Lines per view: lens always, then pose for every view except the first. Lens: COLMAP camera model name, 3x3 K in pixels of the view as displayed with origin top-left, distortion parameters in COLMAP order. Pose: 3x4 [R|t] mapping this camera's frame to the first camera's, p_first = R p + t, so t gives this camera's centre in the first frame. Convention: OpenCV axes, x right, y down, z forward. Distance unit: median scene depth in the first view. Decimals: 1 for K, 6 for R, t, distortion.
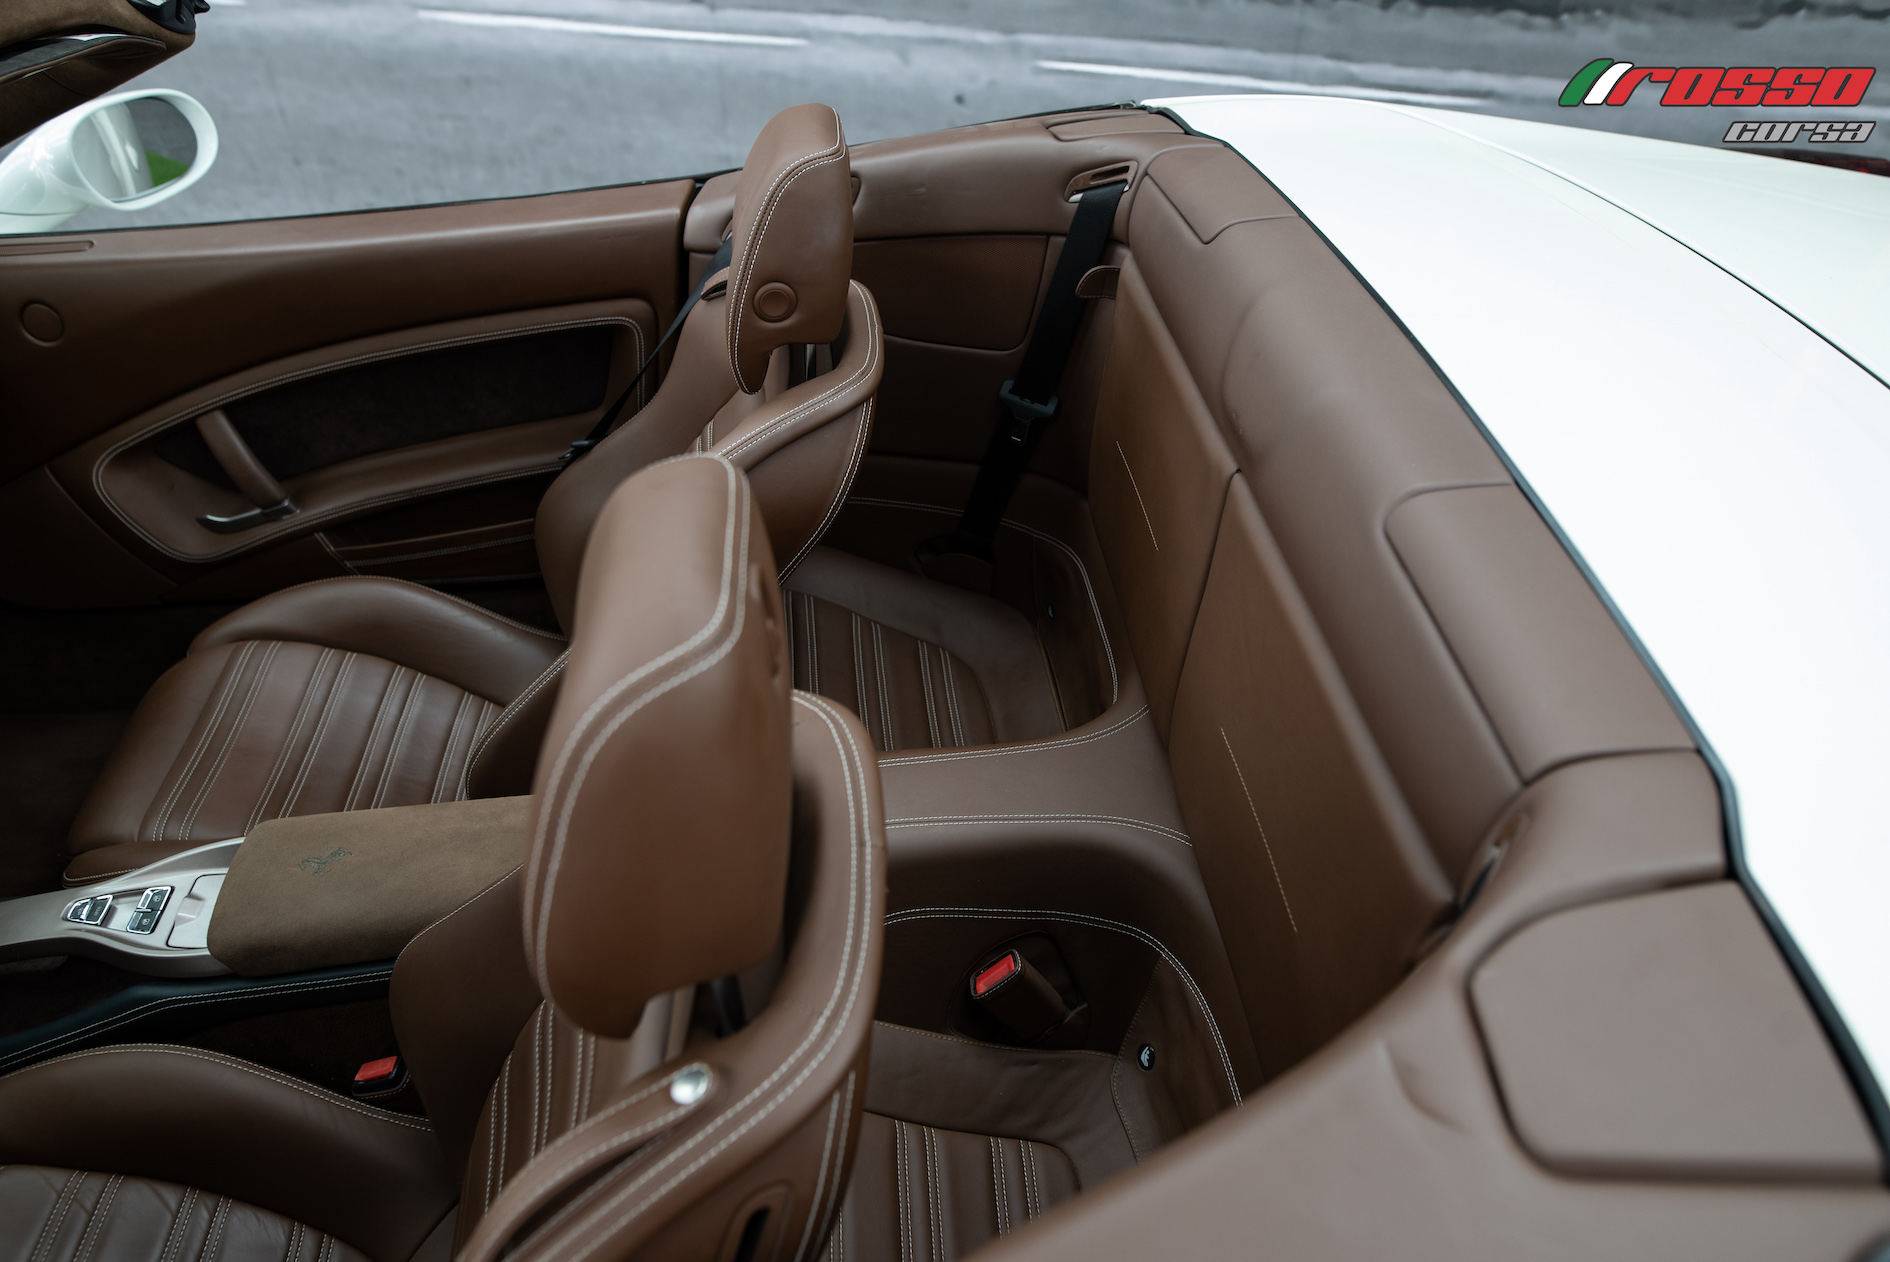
lens RADIAL K [[1335.9, 0, 945.0], [0, 1335.9, 631.0], [0, 0, 1]] dist [-0.068468, 0.097977]
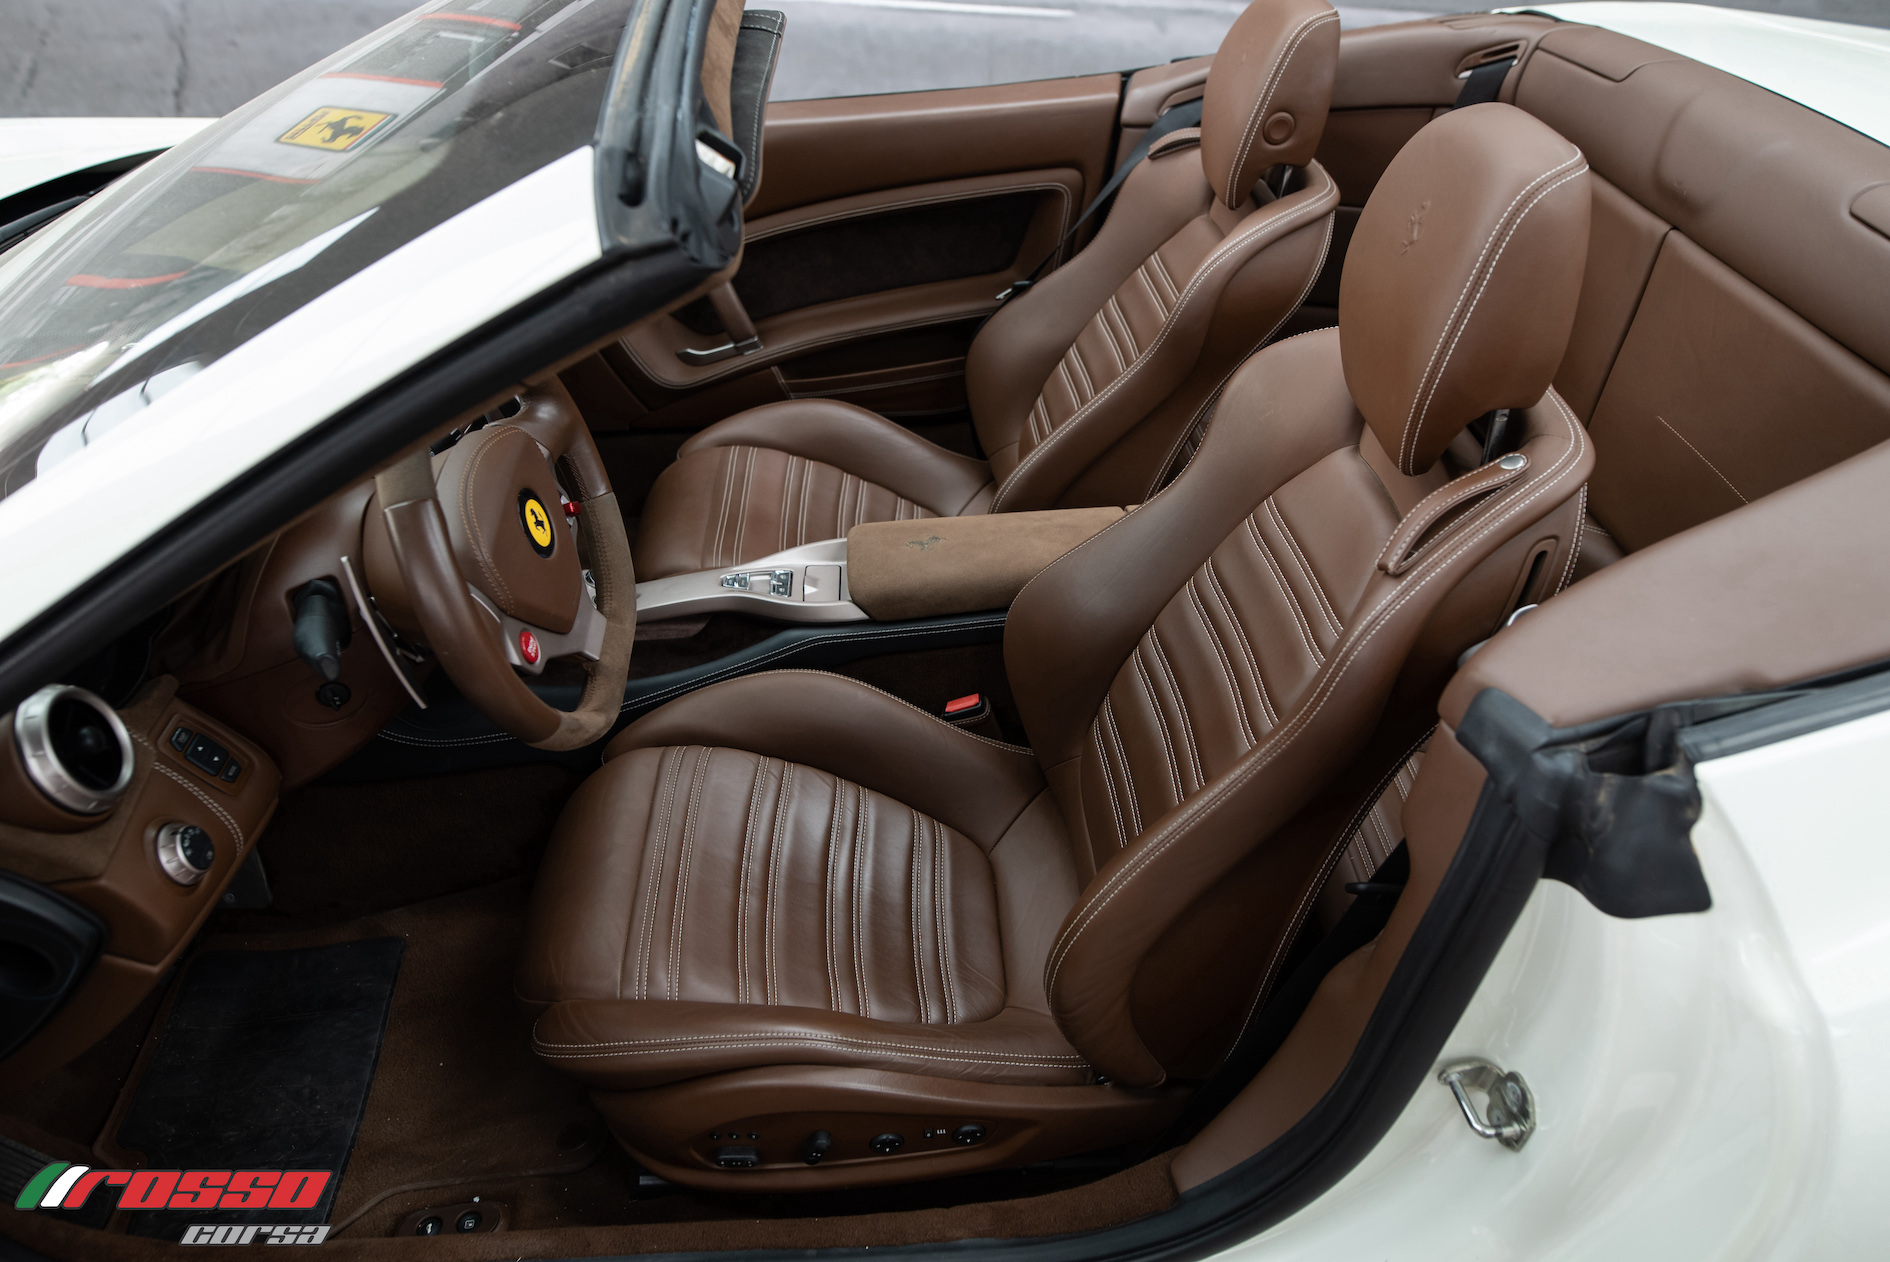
lens RADIAL K [[1335.9, 0, 945.0], [0, 1335.9, 631.0], [0, 0, 1]] dist [-0.068468, 0.097977]
pose [[0.999106, 0.022299, -0.035924, -0.299711], [-0.023277, 0.999363, -0.027050, 0.221405], [0.035298, 0.027862, 0.998988, -0.234943]]
